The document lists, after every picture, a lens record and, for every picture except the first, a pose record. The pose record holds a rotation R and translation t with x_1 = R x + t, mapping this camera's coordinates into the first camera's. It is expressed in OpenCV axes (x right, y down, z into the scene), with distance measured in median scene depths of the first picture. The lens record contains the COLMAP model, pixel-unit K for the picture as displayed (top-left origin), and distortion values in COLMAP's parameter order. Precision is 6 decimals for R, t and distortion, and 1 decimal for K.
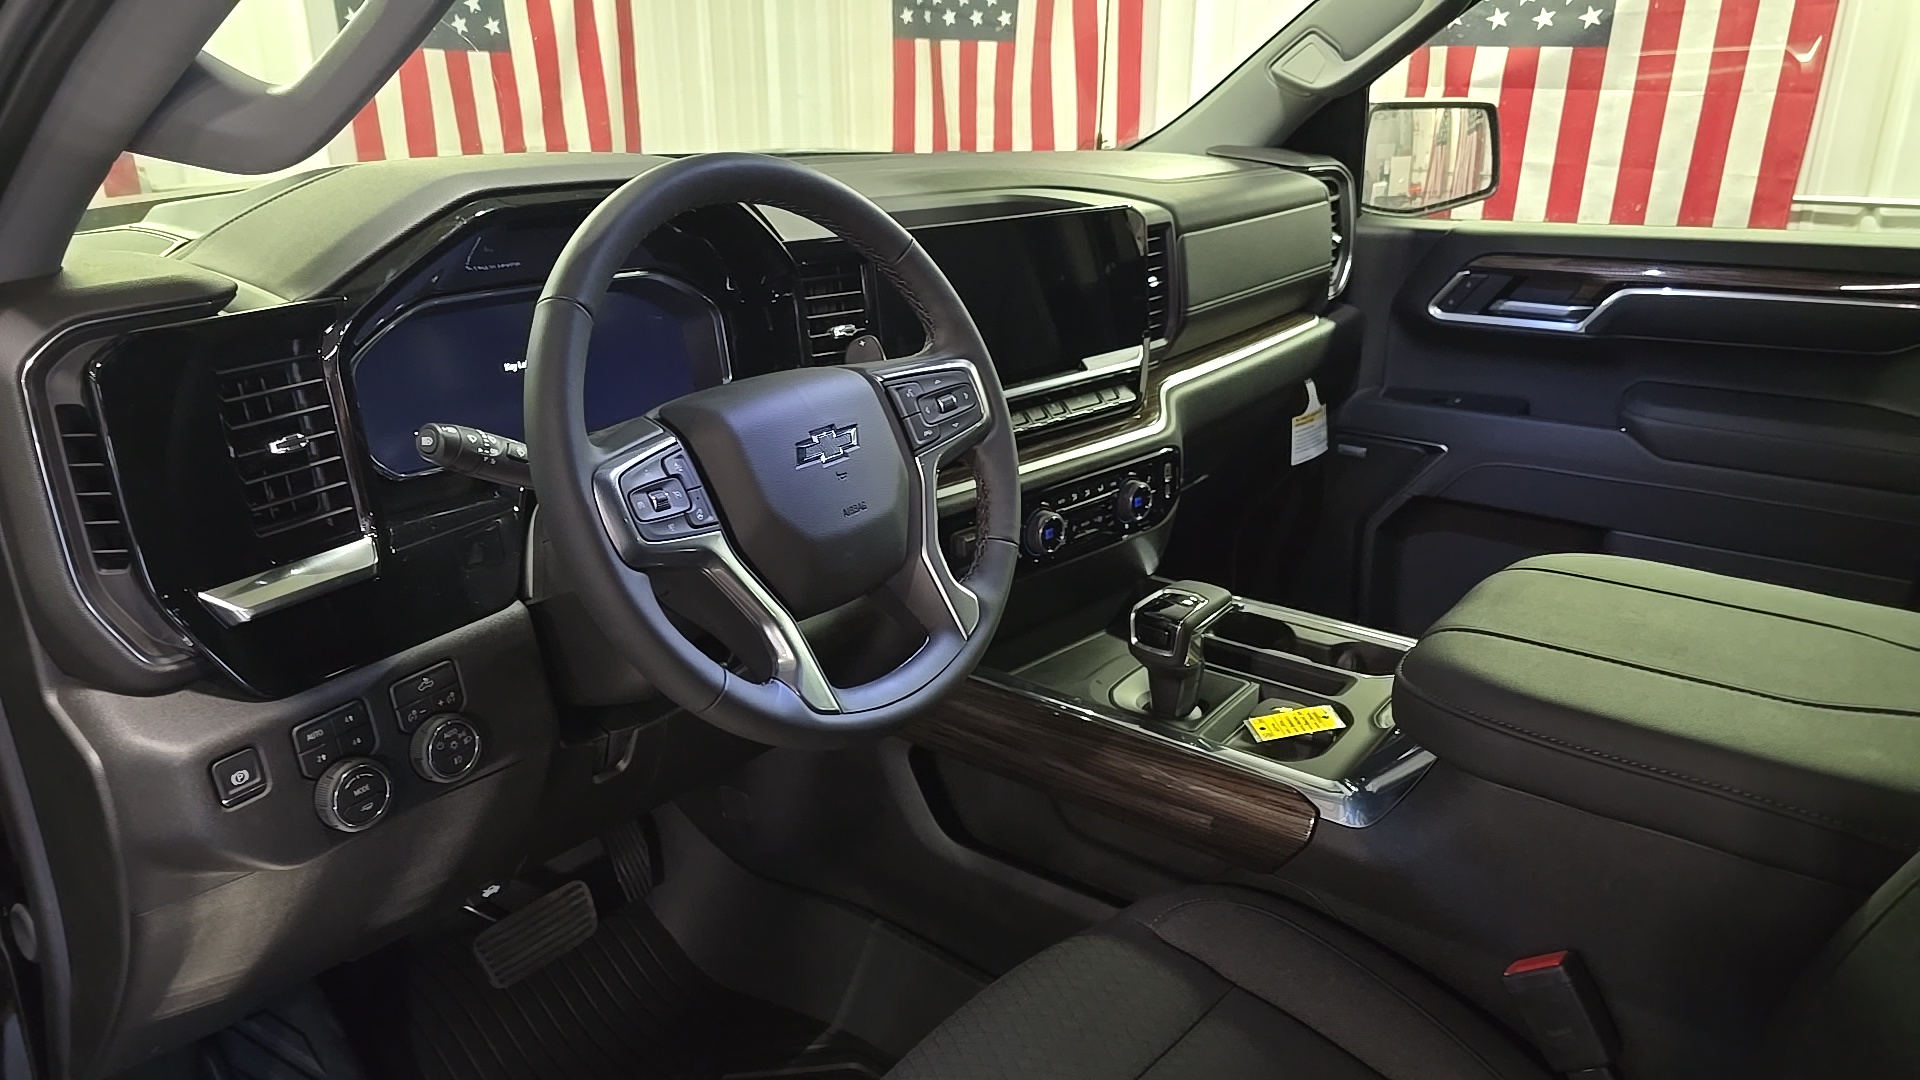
lens RADIAL K [[1303.9, 0, 966.2], [0, 1303.9, 554.3], [0, 0, 1]] dist [0.059957, -0.052440]
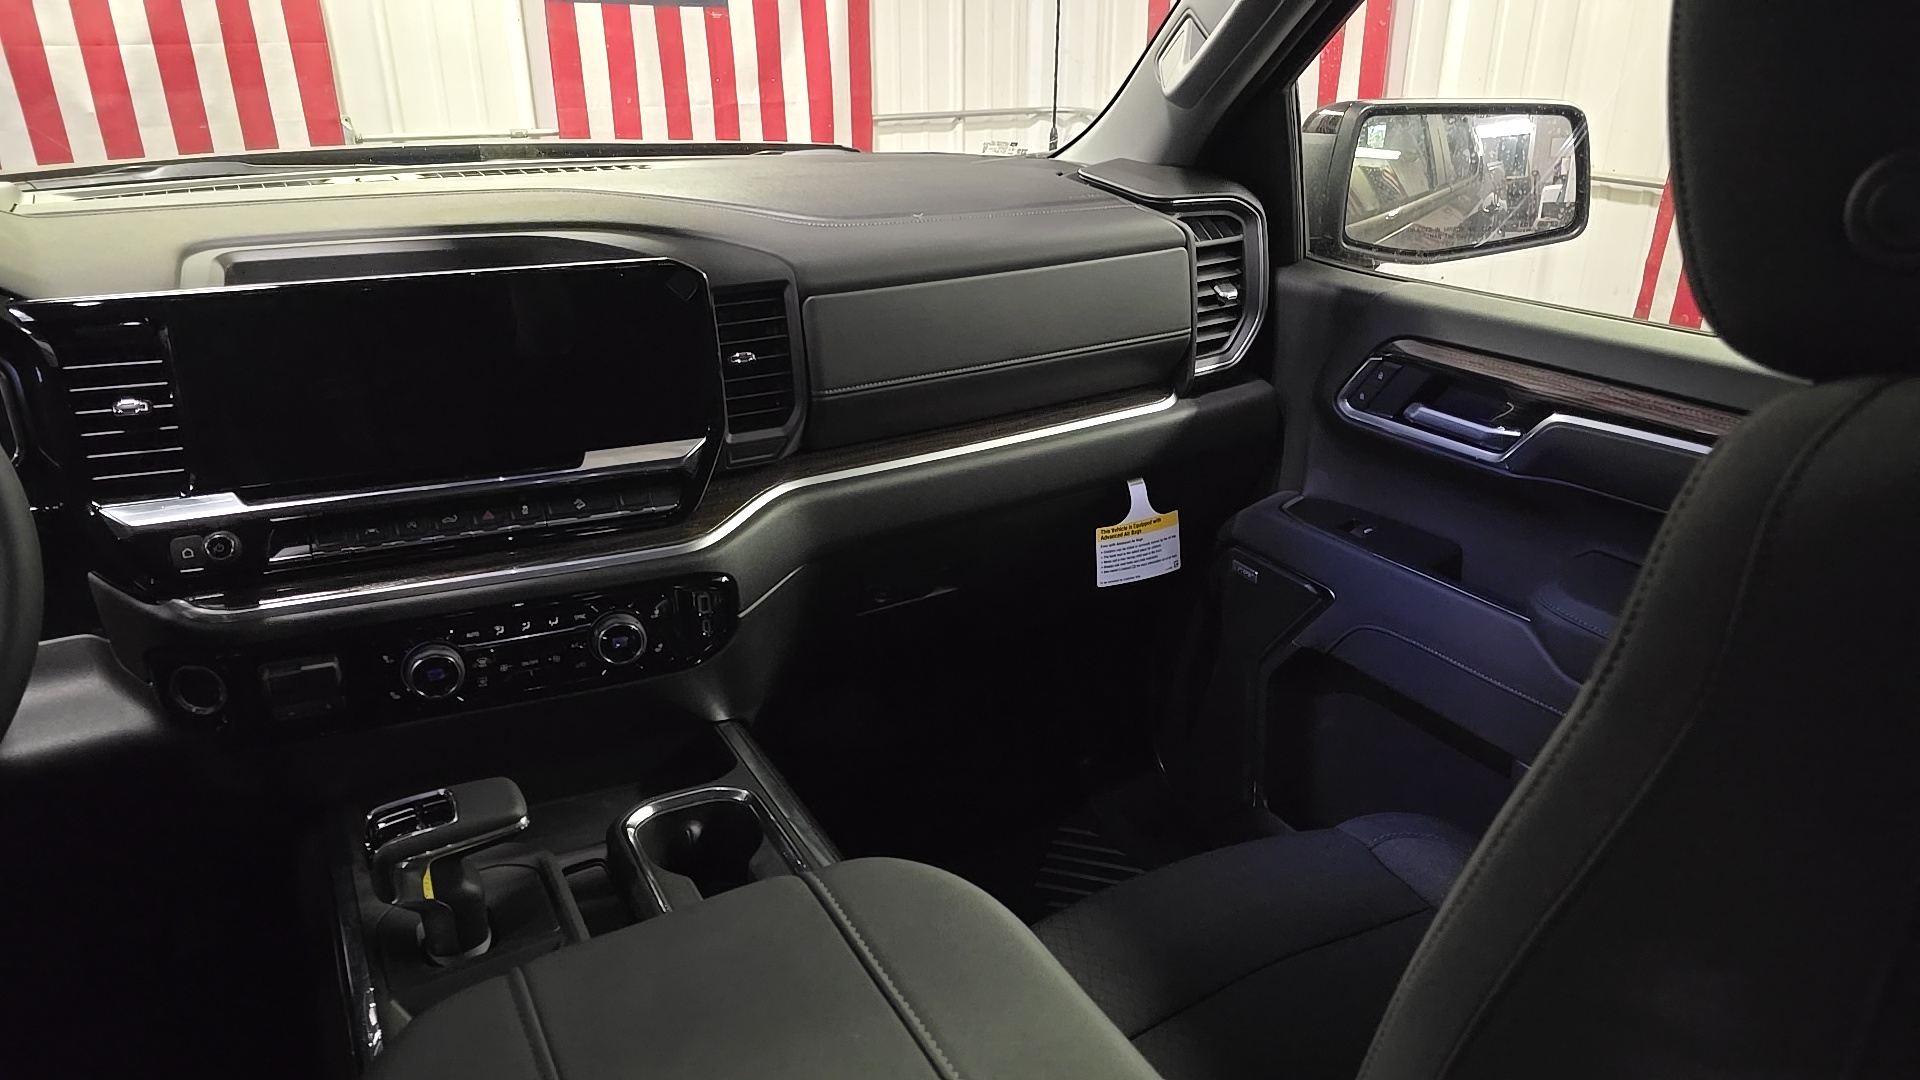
lens RADIAL K [[1303.9, 0, 966.6], [0, 1303.9, 541.5], [0, 0, 1]] dist [0.059957, -0.052440]
pose [[0.923716, 0.146596, -0.353918, 0.543831], [-0.132456, 0.989121, 0.063995, -0.163206], [0.359449, -0.012234, 0.933084, 0.315571]]
